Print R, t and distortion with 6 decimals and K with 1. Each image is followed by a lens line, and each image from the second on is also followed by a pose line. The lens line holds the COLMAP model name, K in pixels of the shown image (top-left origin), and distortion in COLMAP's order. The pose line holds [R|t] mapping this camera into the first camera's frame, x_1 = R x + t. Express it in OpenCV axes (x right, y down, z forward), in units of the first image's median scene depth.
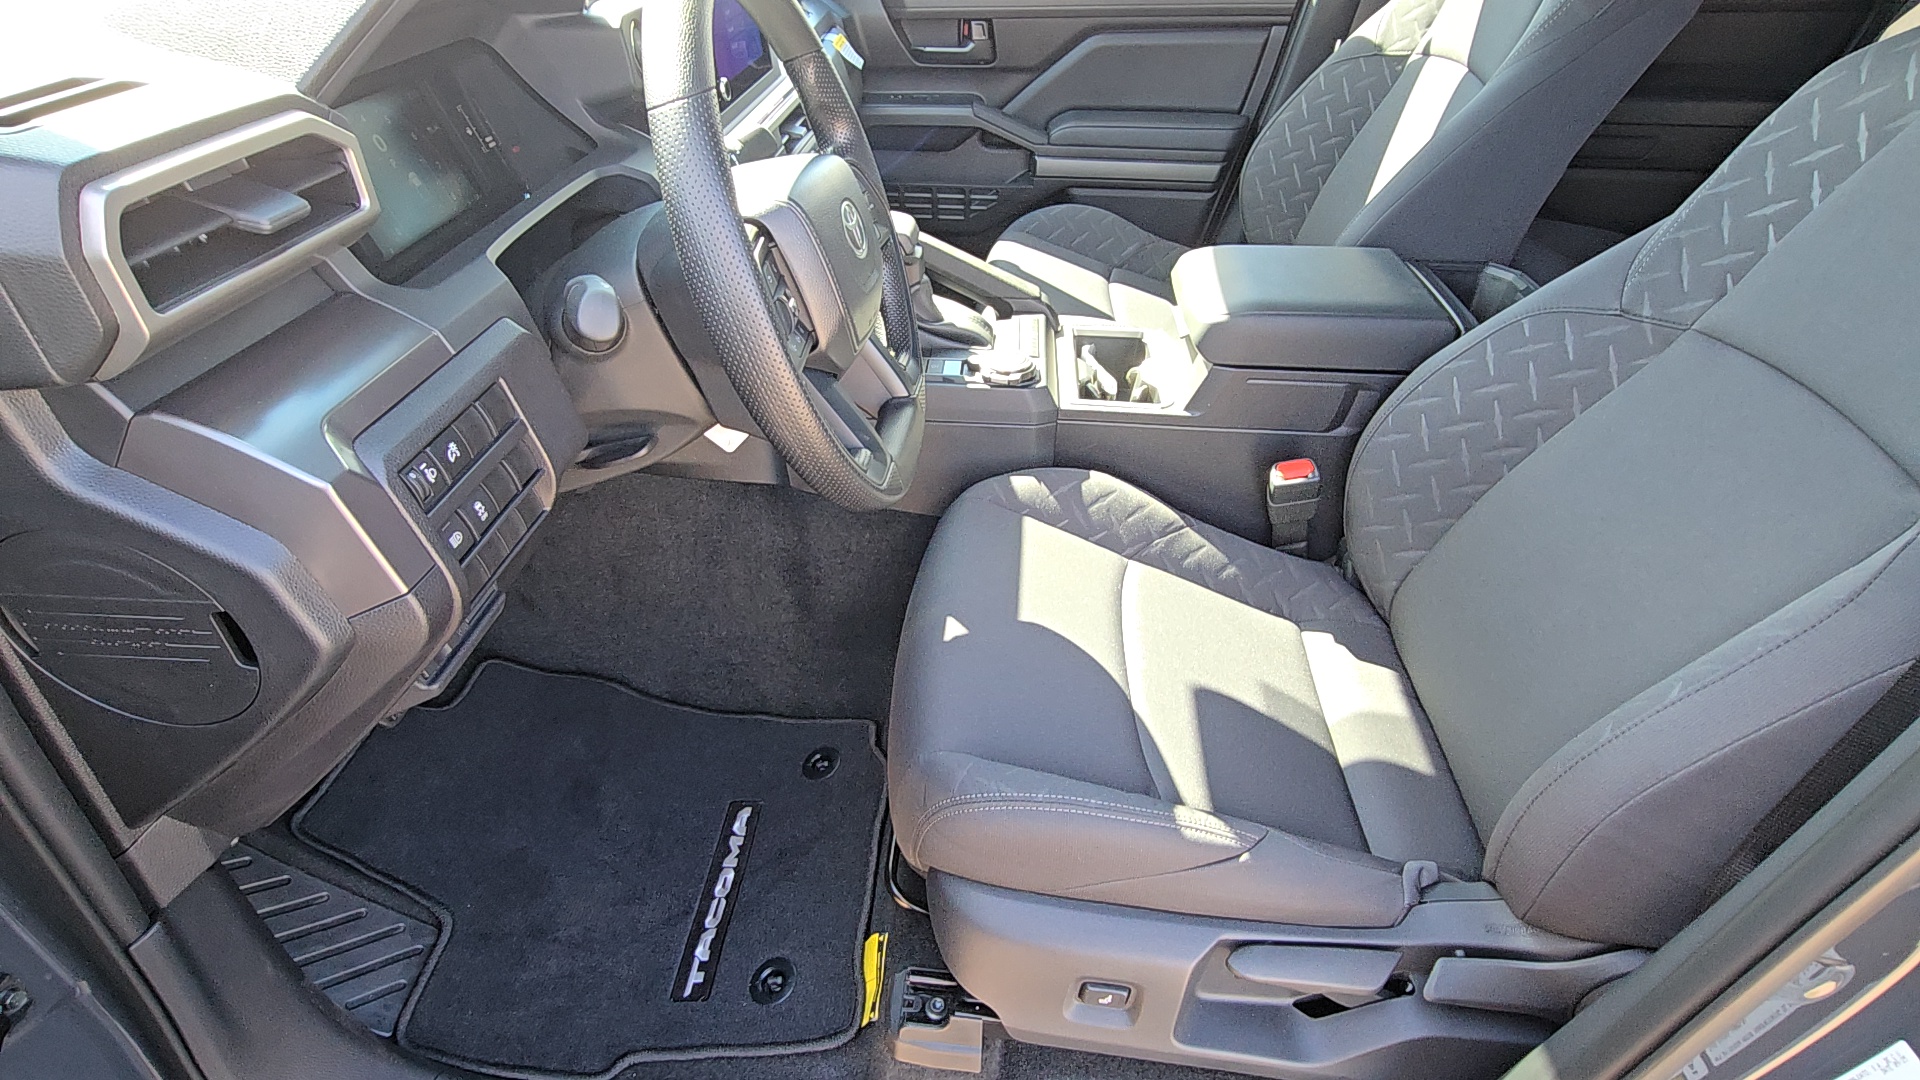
lens RADIAL K [[973.8, 0, 956.5], [0, 973.8, 542.1], [0, 0, 1]] dist [0.001188, -0.000438]
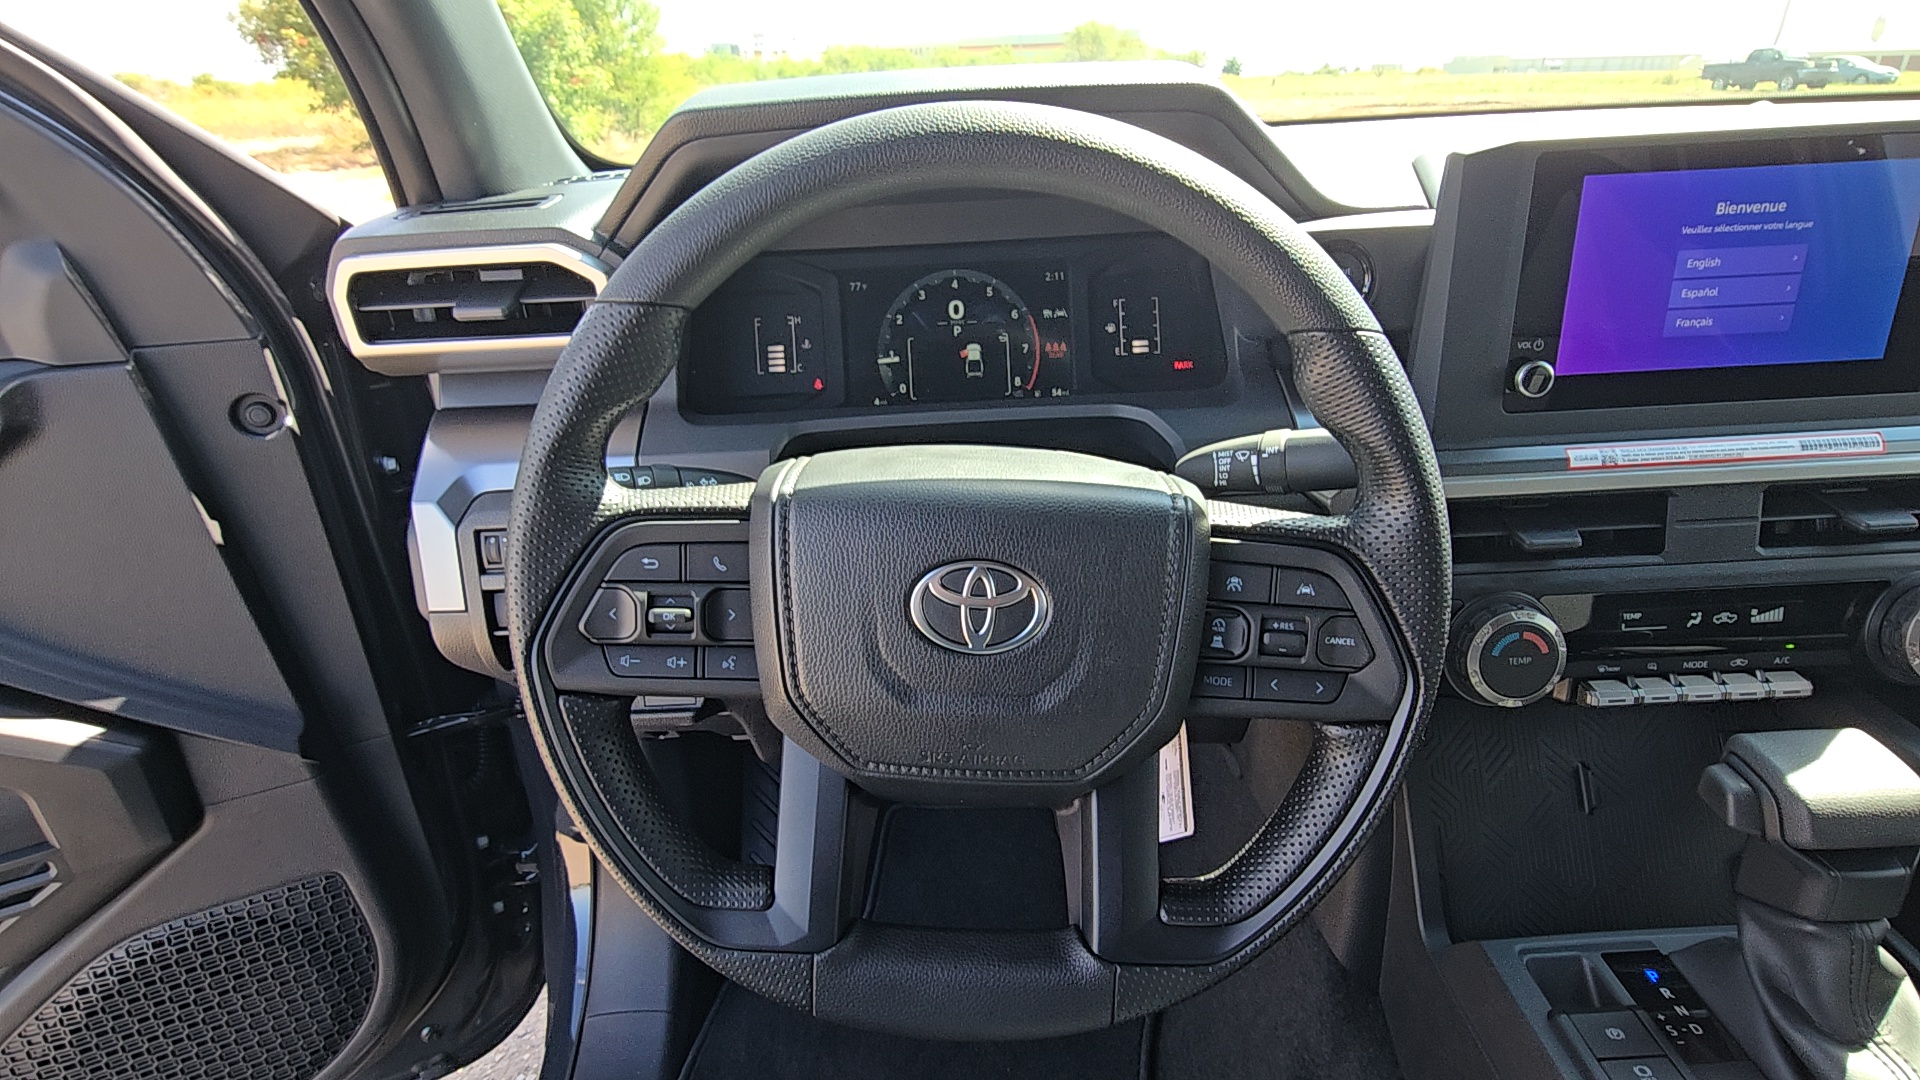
lens RADIAL K [[968.8, 0, 969.7], [0, 968.8, 545.0], [0, 0, 1]] dist [-0.000585, 0.000360]
pose [[0.089201, 0.408130, -0.908555, 0.274475], [-0.544052, 0.784050, 0.298787, -0.376877], [0.834296, 0.467649, 0.291982, 0.607159]]
